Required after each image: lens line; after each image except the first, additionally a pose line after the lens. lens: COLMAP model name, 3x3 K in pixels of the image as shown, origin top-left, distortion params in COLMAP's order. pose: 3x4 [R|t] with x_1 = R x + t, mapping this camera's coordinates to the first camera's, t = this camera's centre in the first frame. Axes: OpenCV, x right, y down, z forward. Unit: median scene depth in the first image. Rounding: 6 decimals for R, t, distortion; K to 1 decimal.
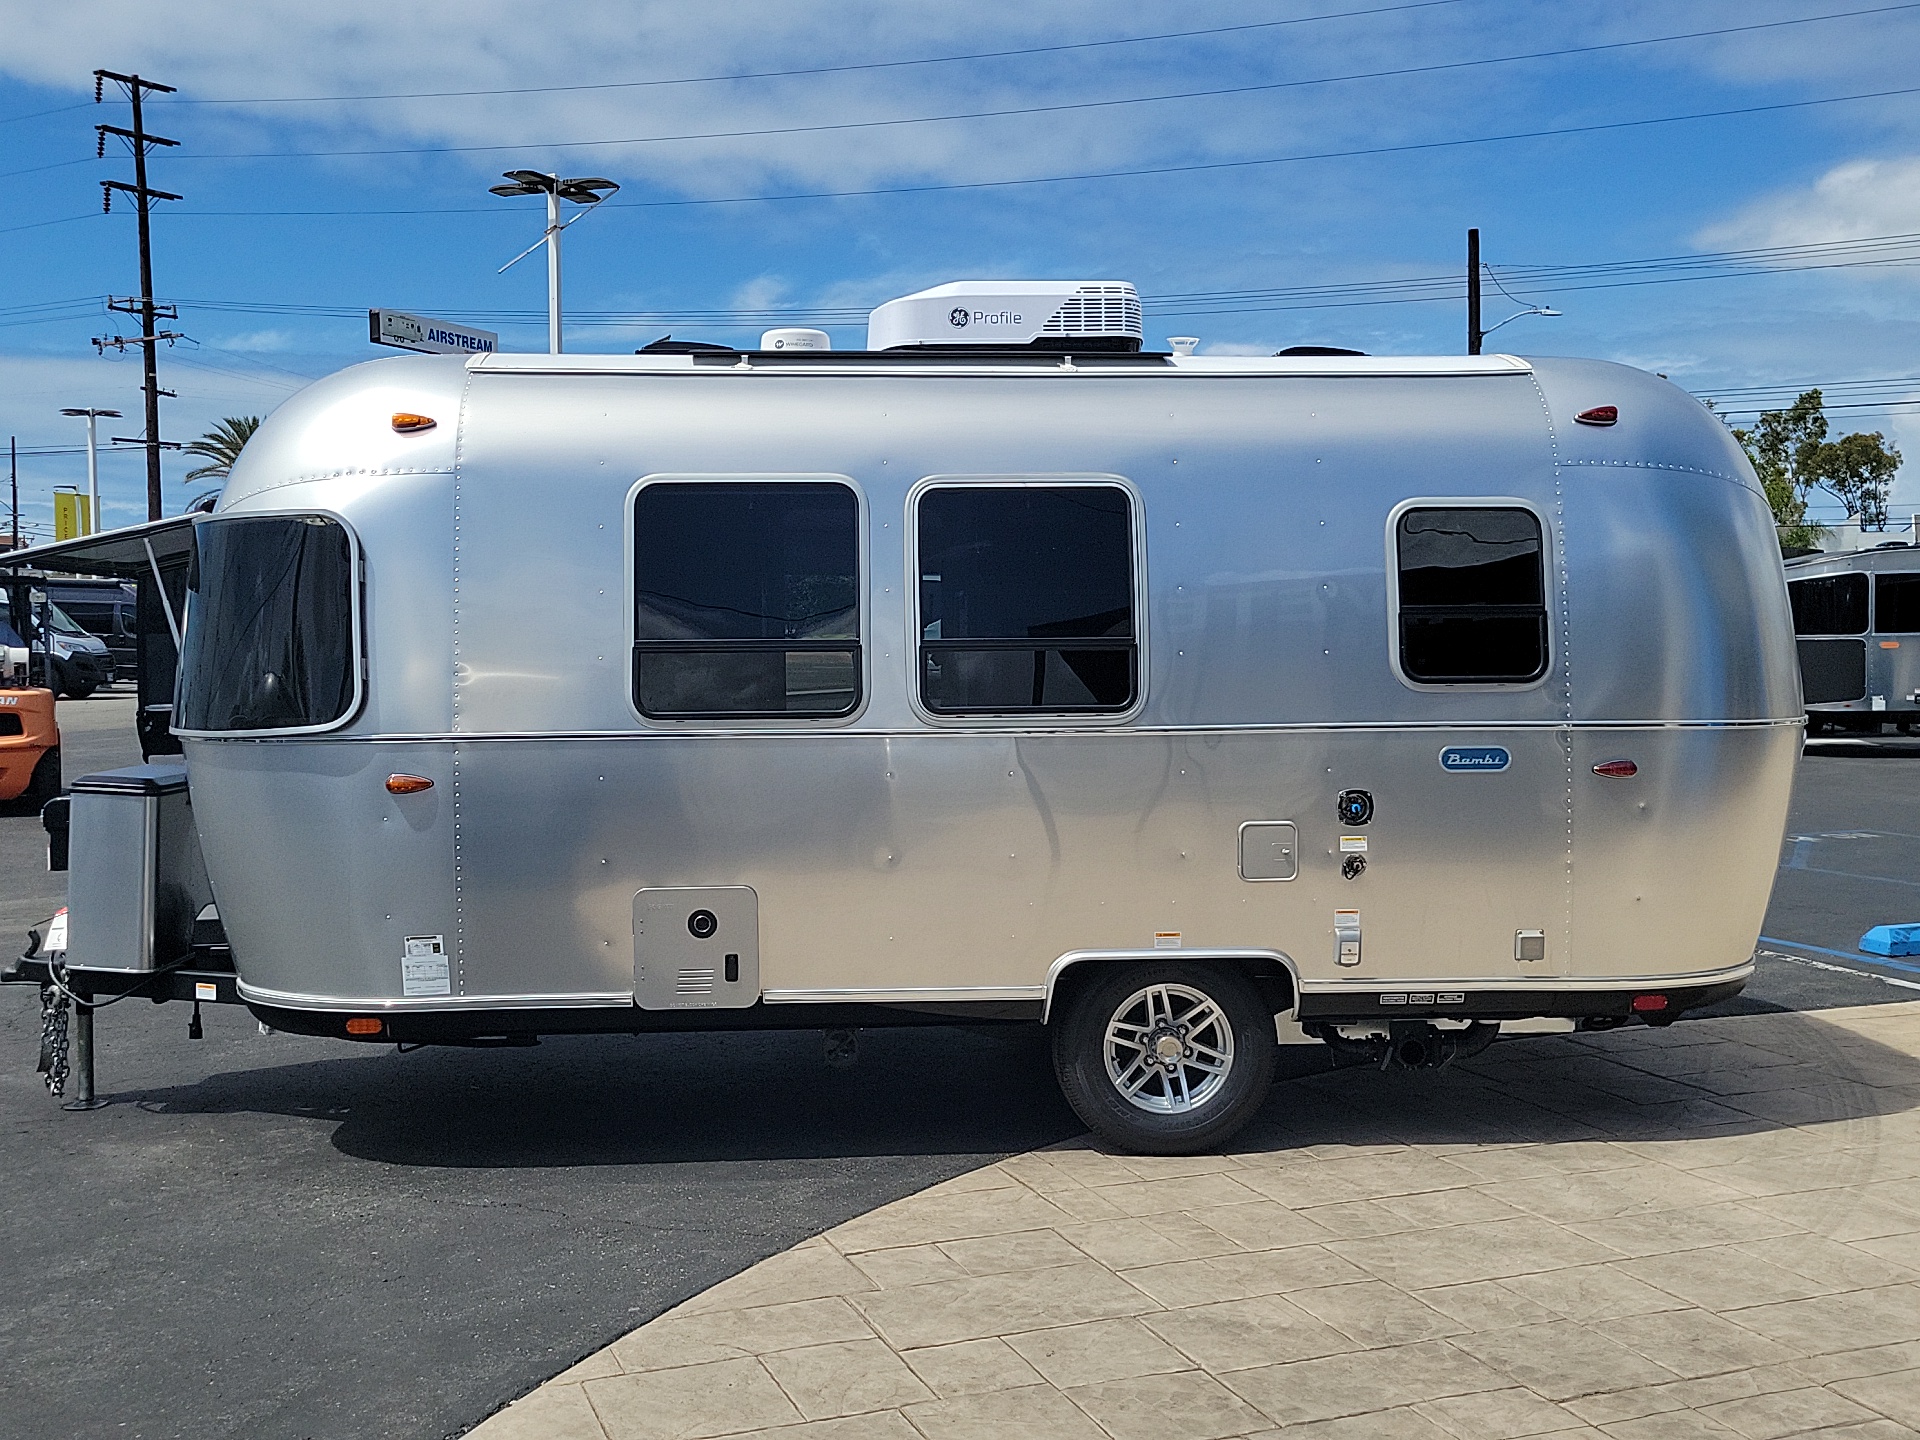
lens RADIAL K [[1453.4, 0, 952.3], [0, 1453.4, 723.5], [0, 0, 1]] dist [0.057777, -0.034222]
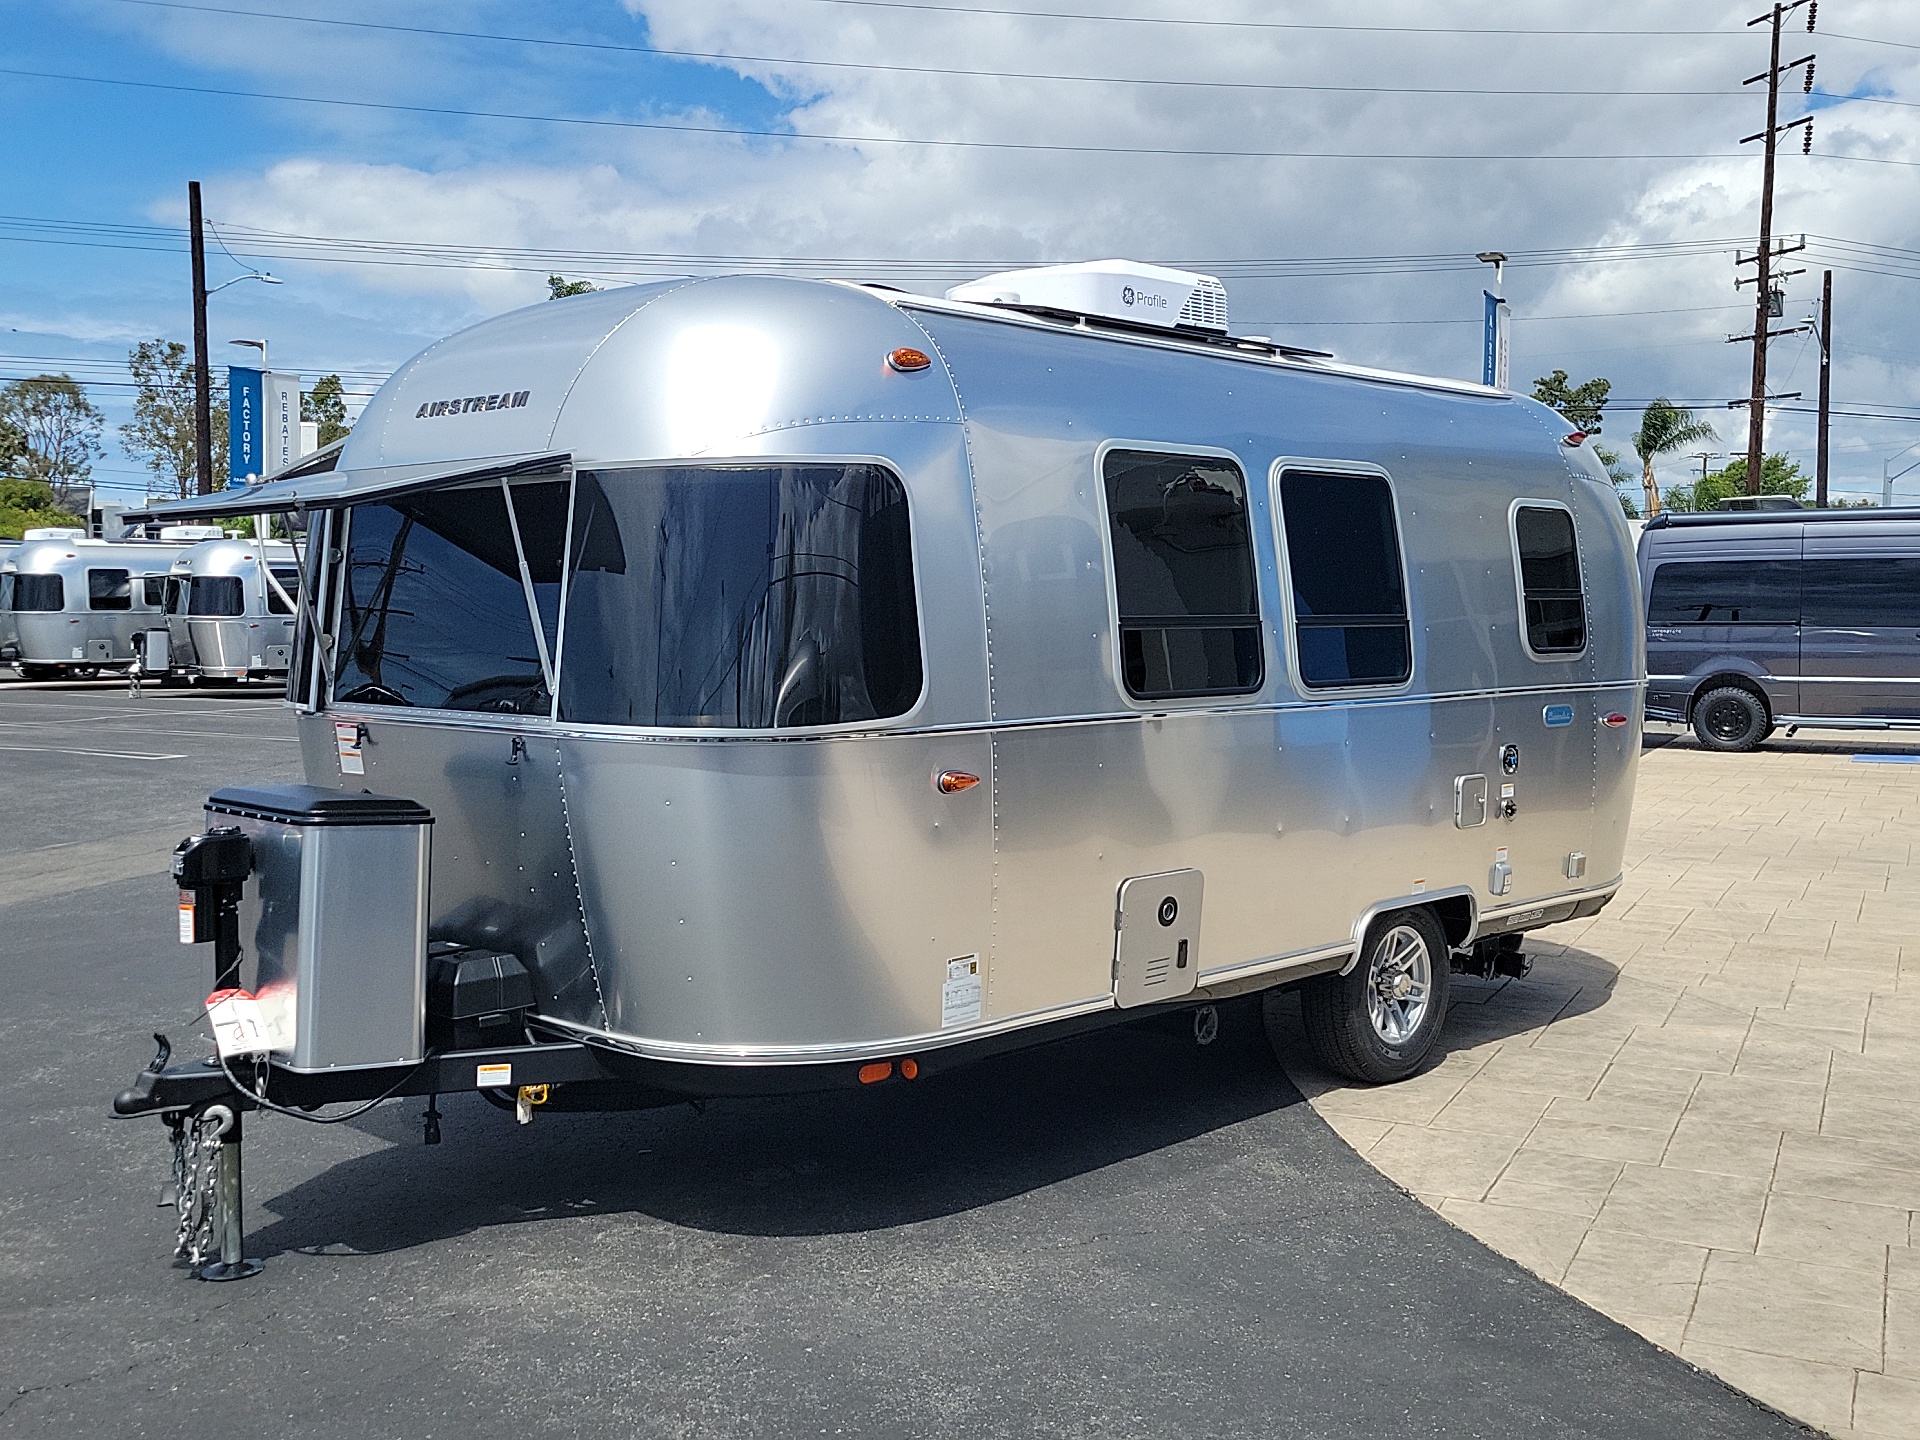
lens RADIAL K [[1453.4, 0, 960.8], [0, 1453.4, 715.3], [0, 0, 1]] dist [0.057777, -0.034222]
pose [[0.842673, -0.032180, 0.537463, -0.730328], [0.026362, 0.999481, 0.018512, -0.012119], [-0.537779, -0.001431, 0.843084, 0.241011]]
